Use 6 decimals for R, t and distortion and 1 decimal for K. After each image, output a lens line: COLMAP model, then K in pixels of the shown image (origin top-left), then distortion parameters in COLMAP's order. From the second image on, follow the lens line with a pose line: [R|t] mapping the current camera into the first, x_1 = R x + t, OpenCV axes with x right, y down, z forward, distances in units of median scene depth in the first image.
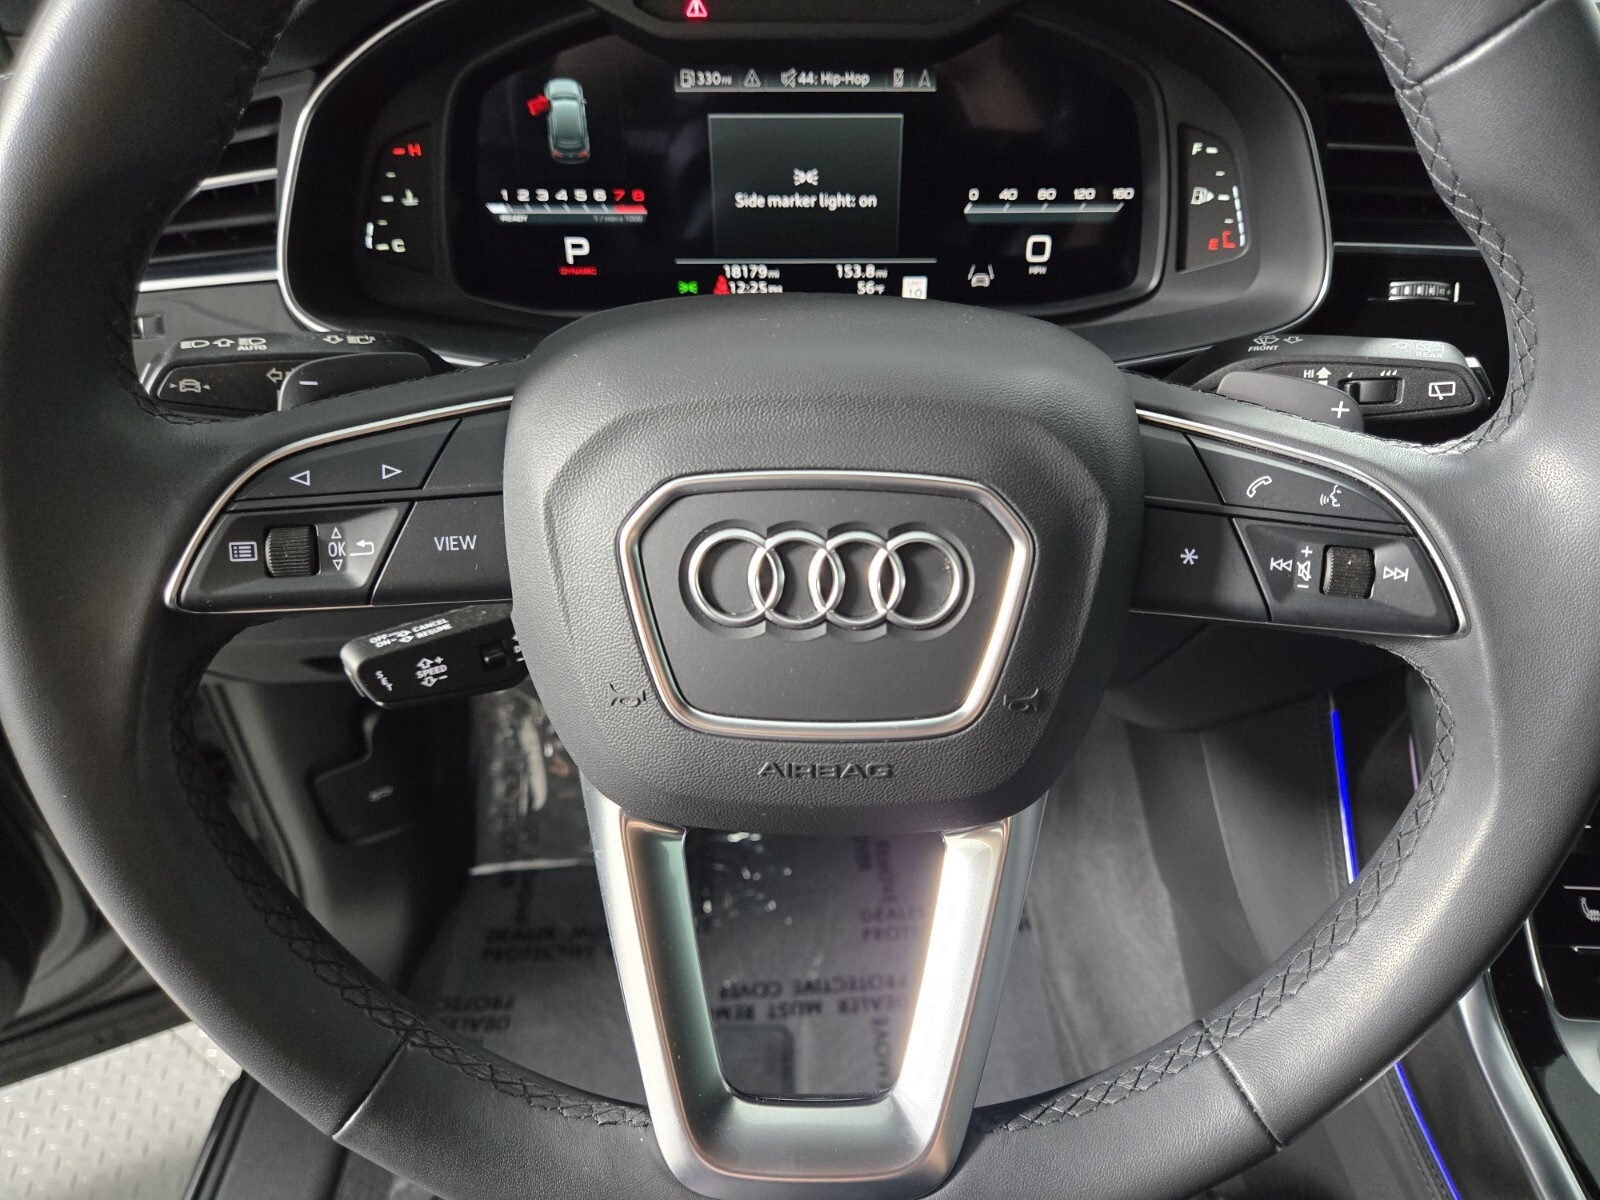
lens RADIAL K [[1055.0, 0, 798.6], [0, 1055.0, 592.7], [0, 0, 1]] dist [0.030745, -0.035994]
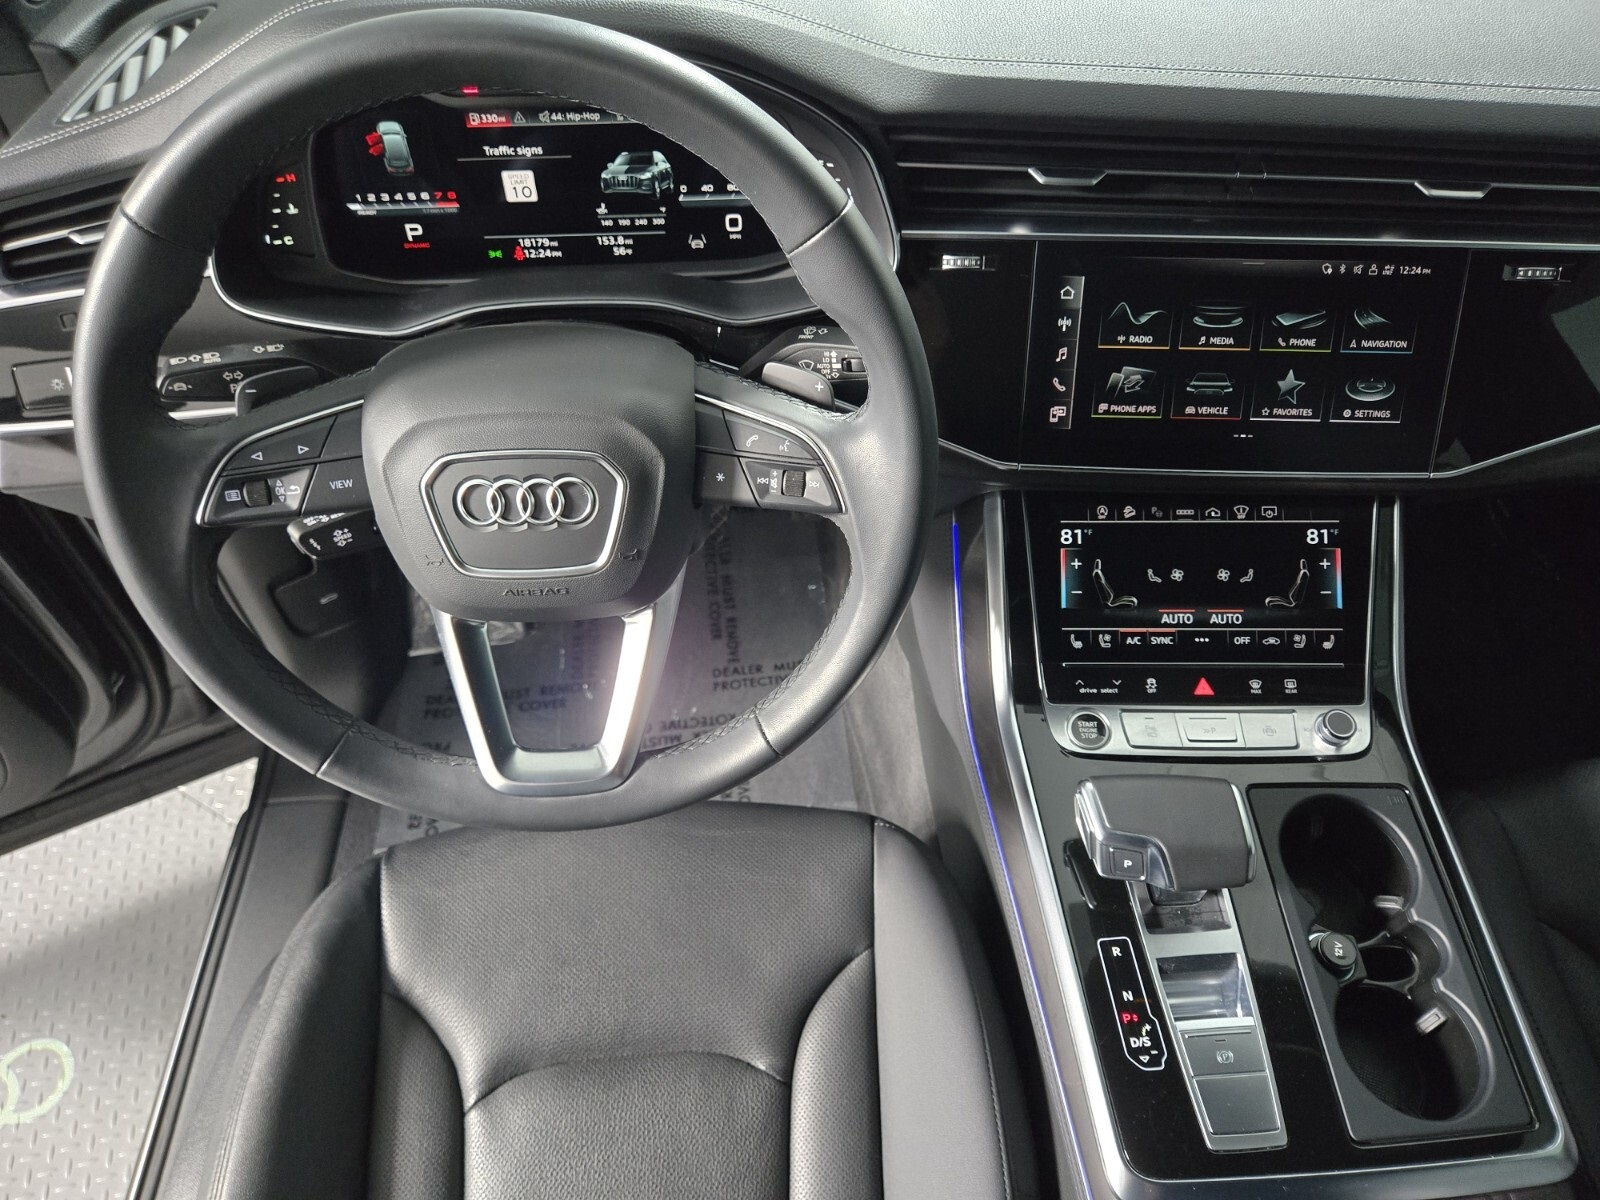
lens RADIAL K [[1055.0, 0, 798.6], [0, 1055.0, 592.7], [0, 0, 1]] dist [0.030745, -0.035994]
pose [[0.998245, -0.042485, 0.041260, 0.252912], [0.032993, 0.977508, 0.208302, -0.136400], [-0.049182, -0.206575, 0.977194, -0.586601]]
